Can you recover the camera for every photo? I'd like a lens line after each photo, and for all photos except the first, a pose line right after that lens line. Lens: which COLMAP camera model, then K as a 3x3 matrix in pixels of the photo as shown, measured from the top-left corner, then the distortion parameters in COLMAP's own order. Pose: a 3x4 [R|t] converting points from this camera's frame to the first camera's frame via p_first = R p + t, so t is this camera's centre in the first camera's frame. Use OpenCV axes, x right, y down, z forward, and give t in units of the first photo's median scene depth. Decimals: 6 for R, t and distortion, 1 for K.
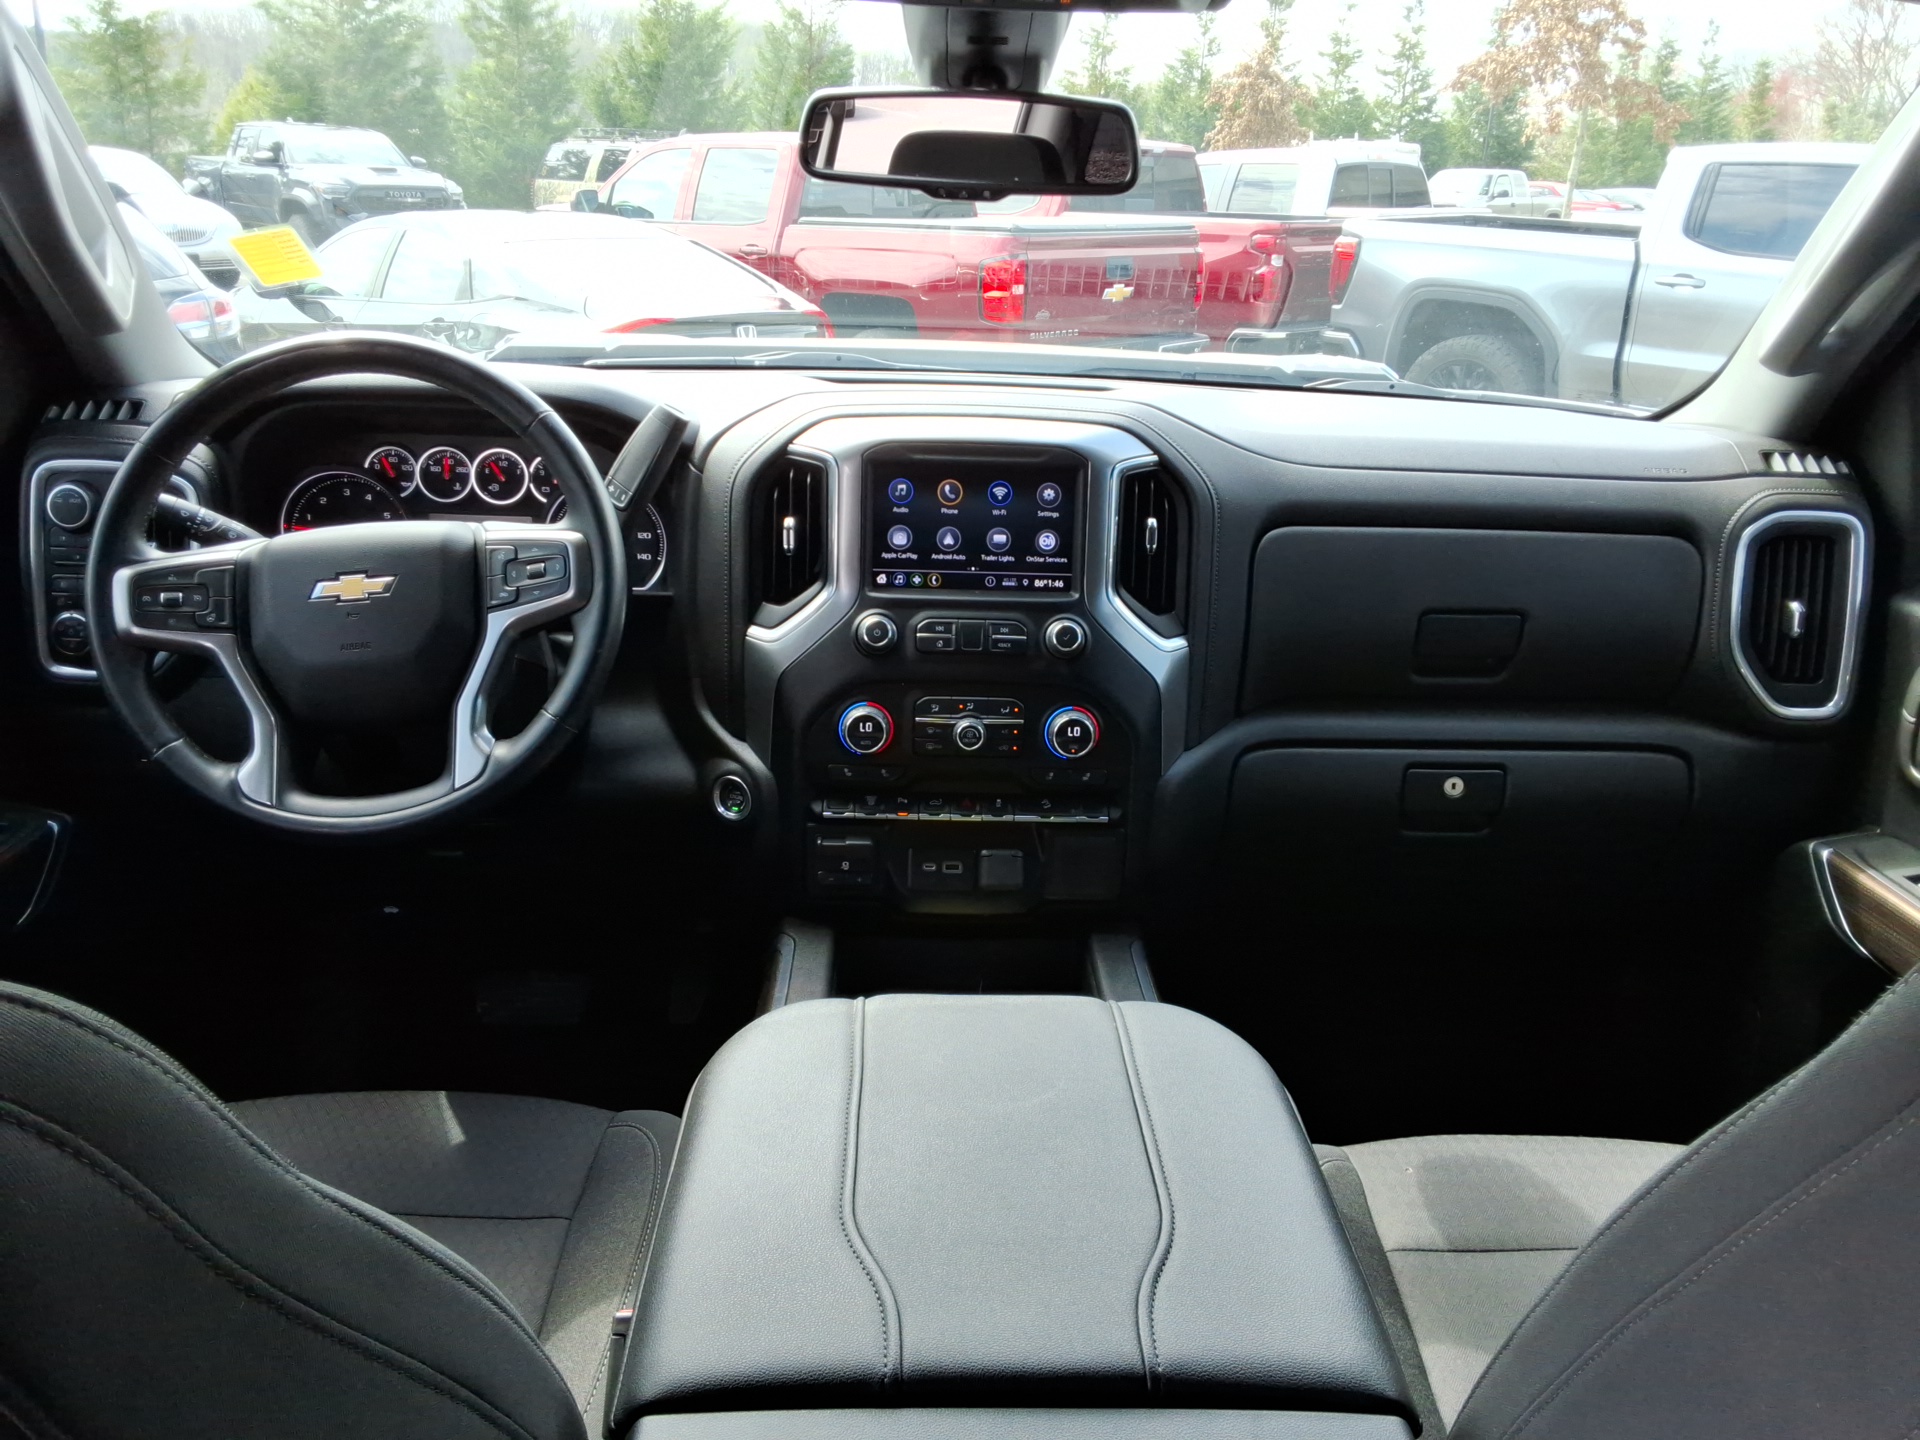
lens RADIAL K [[1556.1, 0, 983.2], [0, 1556.1, 706.6], [0, 0, 1]] dist [0.145328, -0.238859]
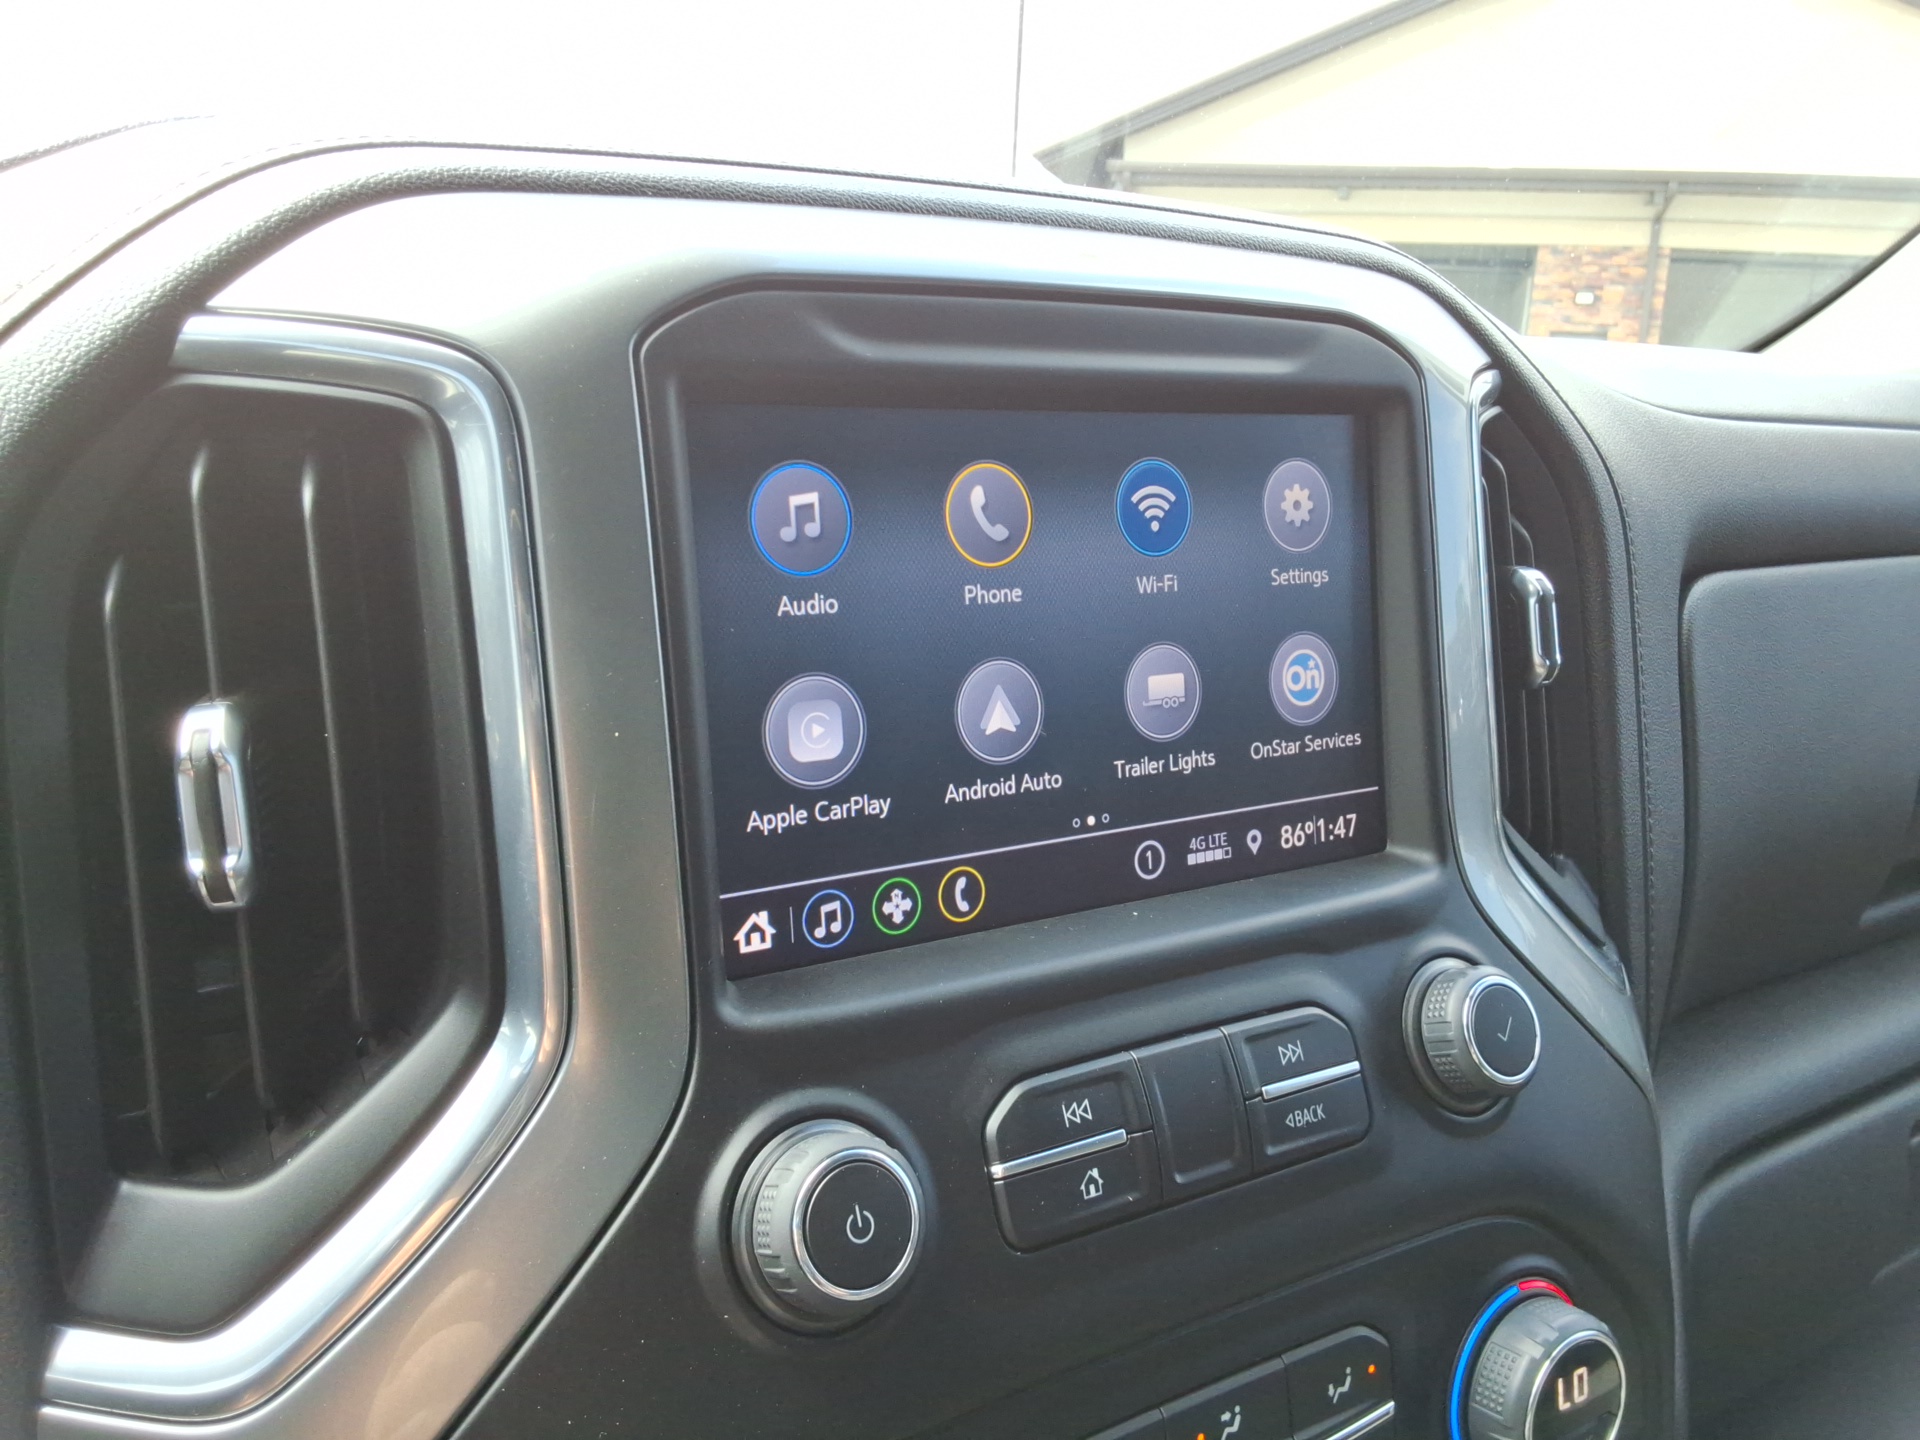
lens RADIAL K [[1571.8, 0, 986.6], [0, 1571.8, 700.2], [0, 0, 1]] dist [0.140994, -0.252531]
pose [[0.856619, -0.115541, 0.502846, -0.143023], [0.170968, 0.983106, -0.065359, -0.093862], [-0.486799, 0.141959, 0.861902, 0.793929]]
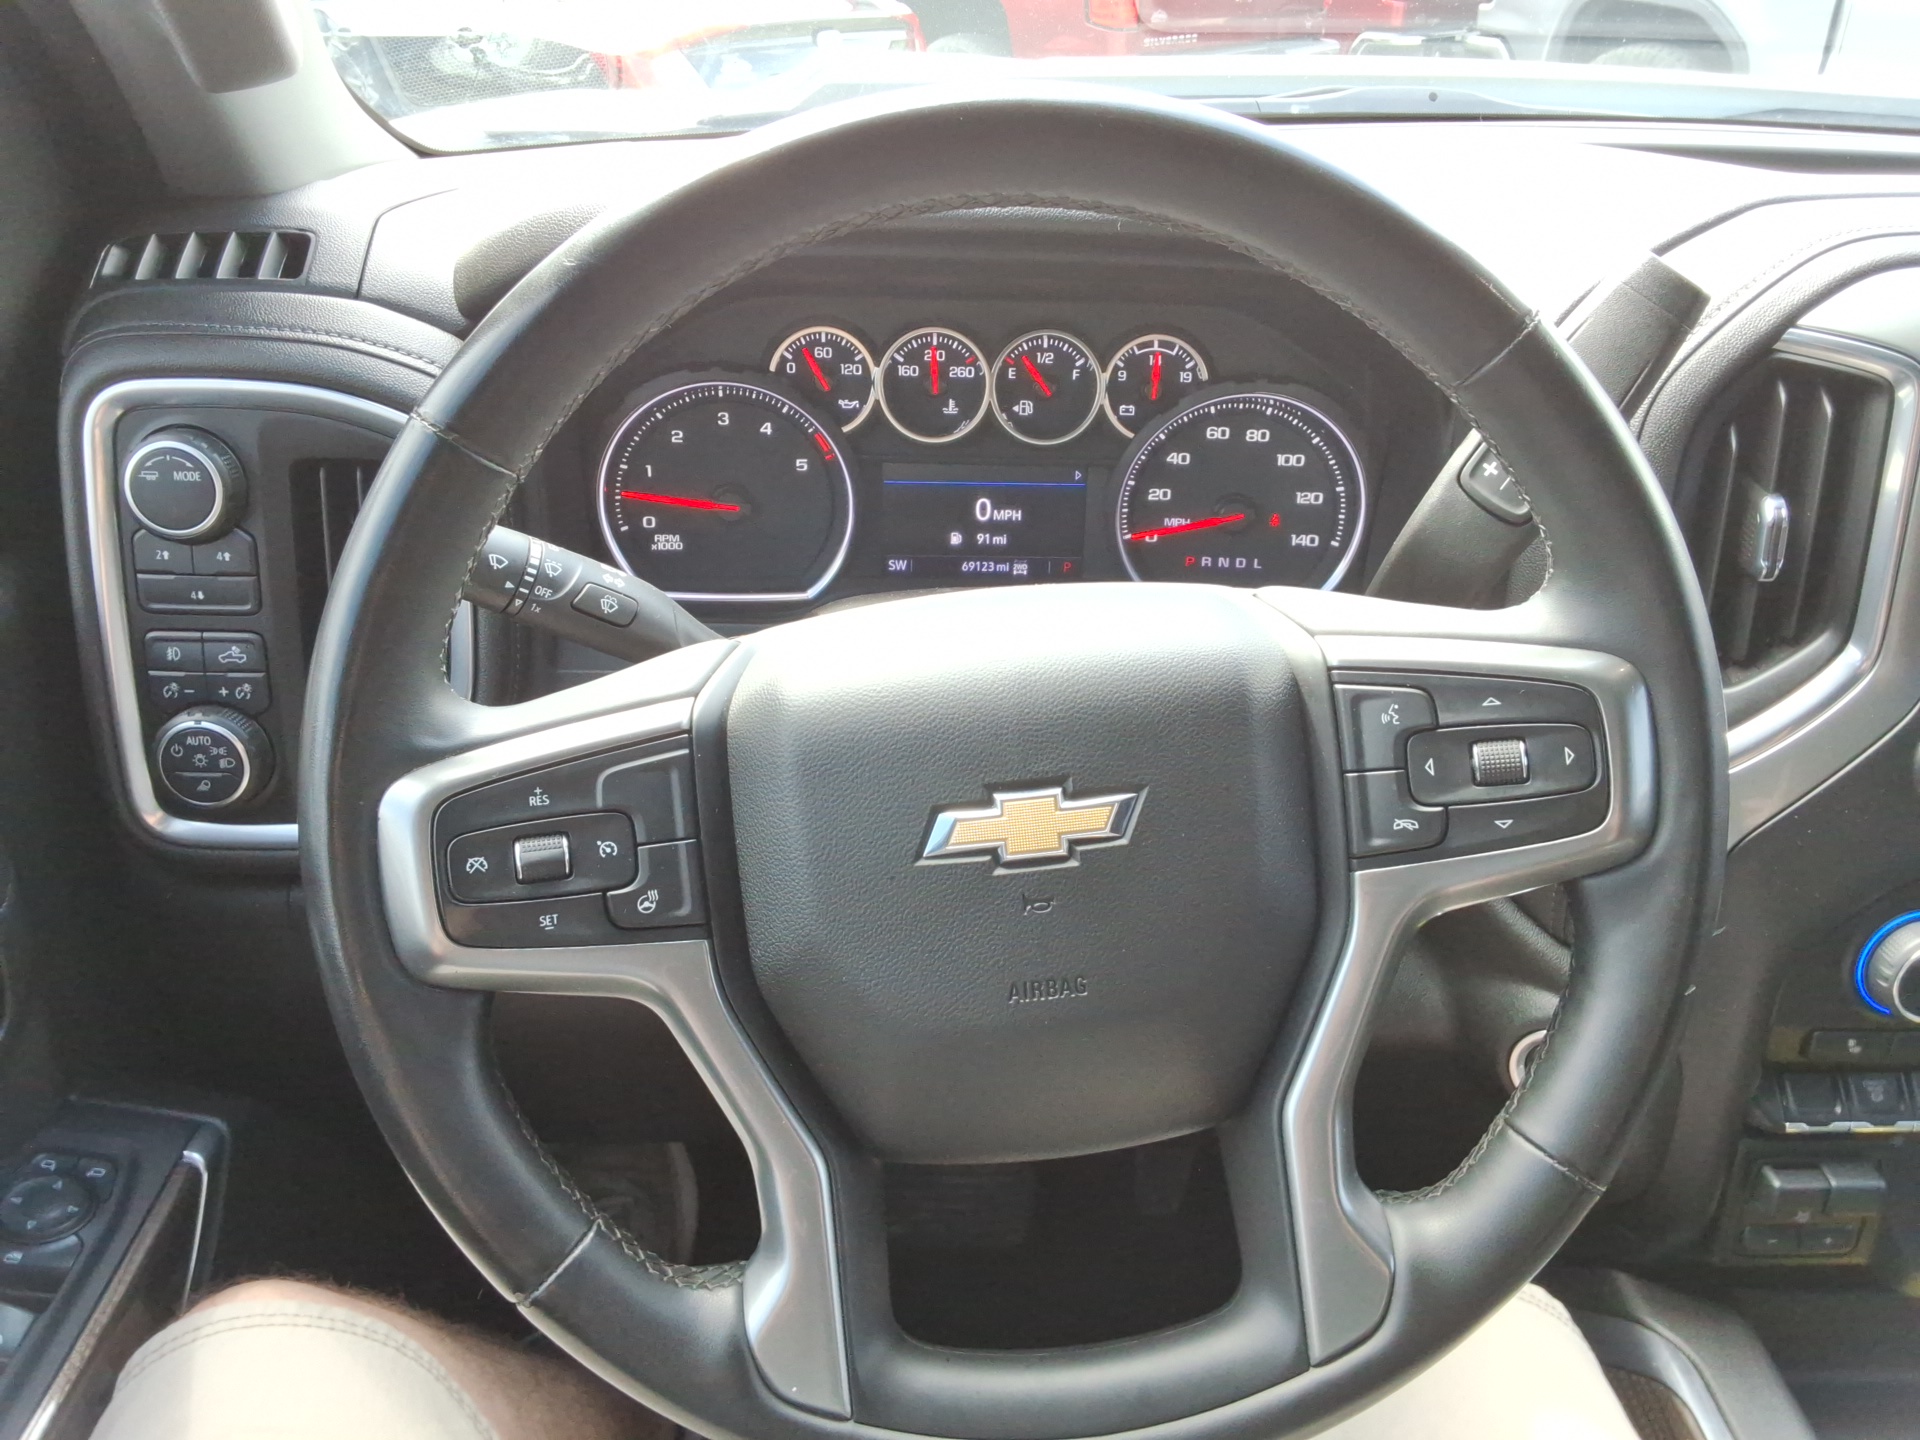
lens RADIAL K [[1556.1, 0, 983.2], [0, 1556.1, 706.6], [0, 0, 1]] dist [0.145328, -0.238859]
pose [[0.999992, -0.002765, -0.002911, -0.344670], [0.003205, 0.986437, 0.164106, -0.136491], [0.002418, -0.164114, 0.986438, 0.547676]]
